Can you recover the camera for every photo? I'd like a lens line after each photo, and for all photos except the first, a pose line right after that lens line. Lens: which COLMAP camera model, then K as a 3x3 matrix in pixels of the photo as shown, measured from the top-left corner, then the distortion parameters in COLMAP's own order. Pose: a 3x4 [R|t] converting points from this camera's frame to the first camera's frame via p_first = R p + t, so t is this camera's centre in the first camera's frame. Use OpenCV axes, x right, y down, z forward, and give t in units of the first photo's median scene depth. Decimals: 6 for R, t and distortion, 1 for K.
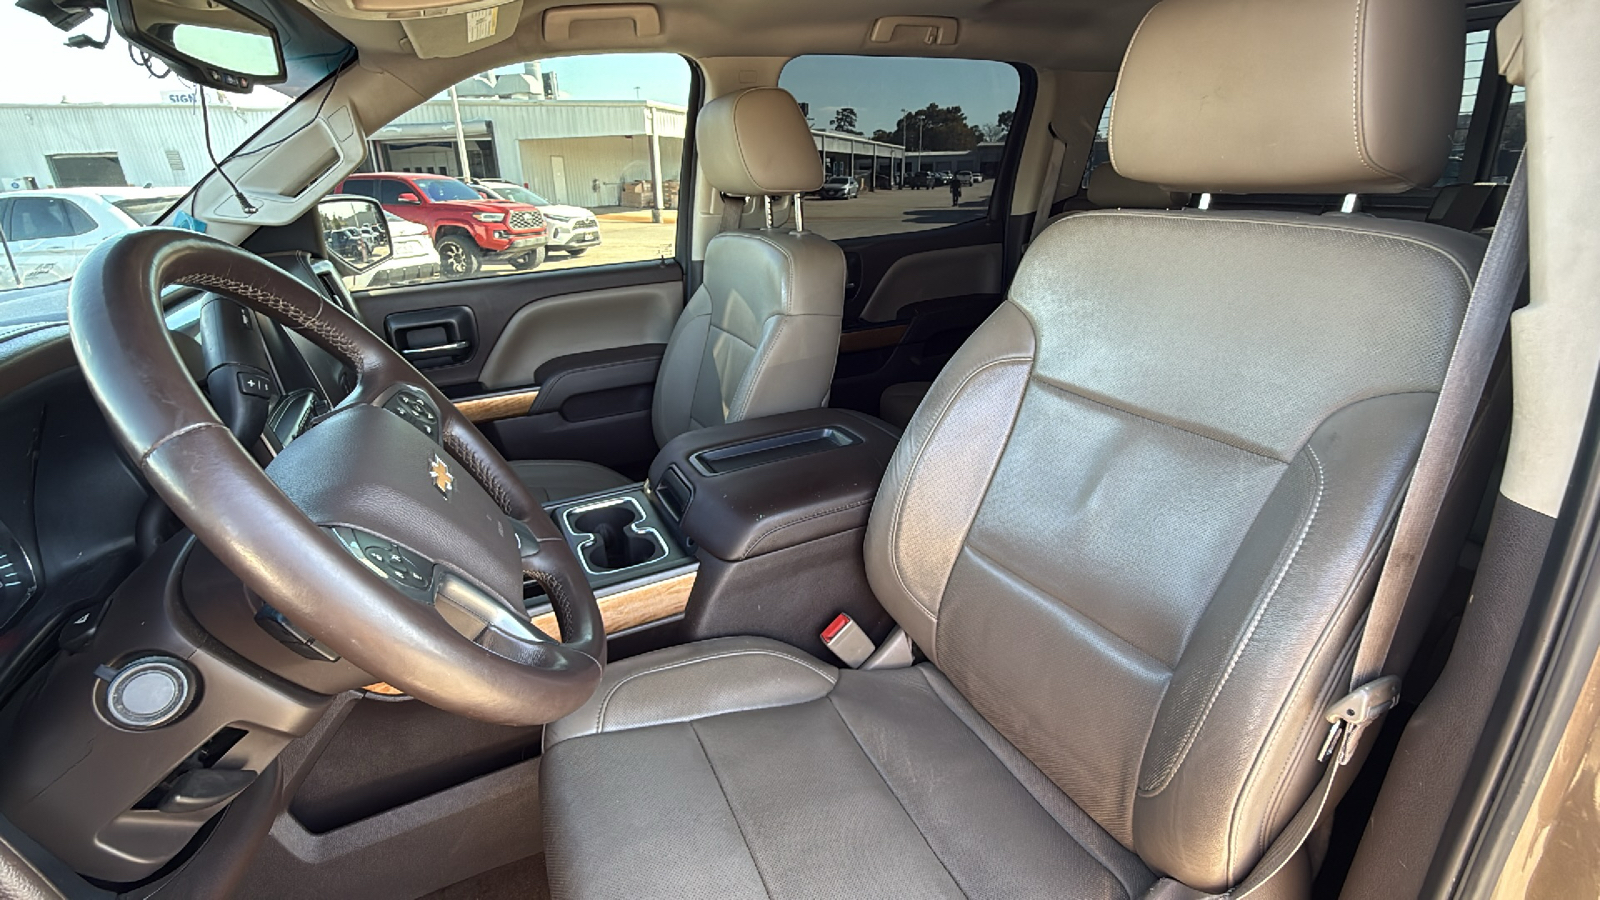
lens RADIAL K [[736.6, 0, 800.0], [0, 736.6, 450.0], [0, 0, 1]] dist [0.001341, -0.000167]
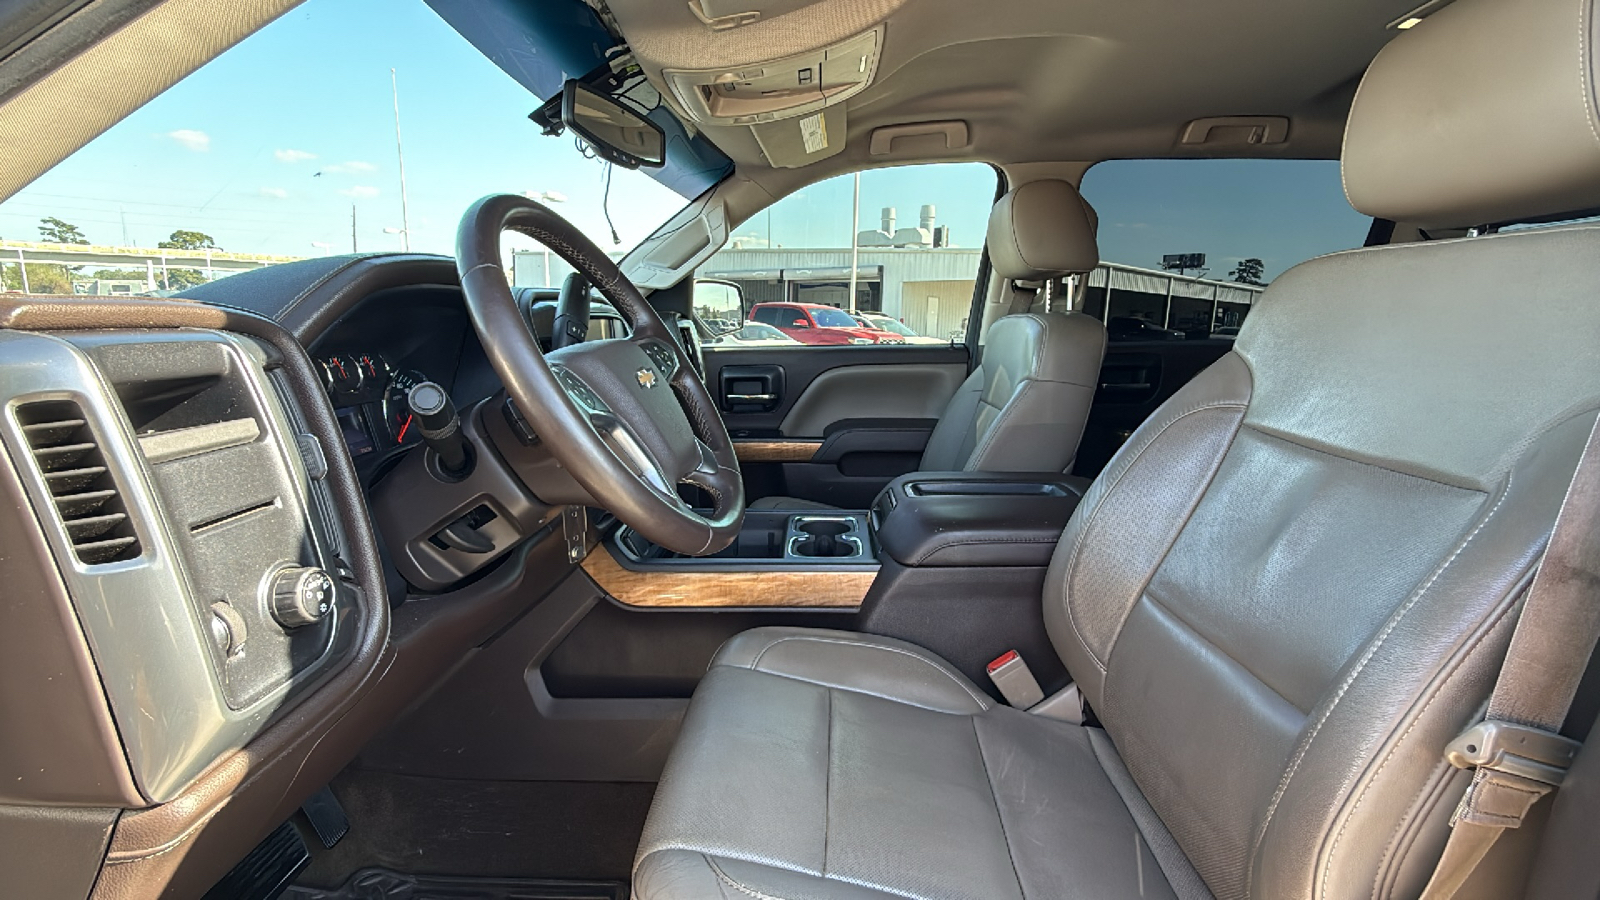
lens RADIAL K [[746.5, 0, 804.4], [0, 746.5, 460.3], [0, 0, 1]] dist [-0.000436, -0.000009]
pose [[0.884767, 0.122495, -0.449646, 0.159622], [-0.200850, 0.970861, -0.130724, 0.112930], [0.420530, 0.205972, 0.883589, -0.037455]]
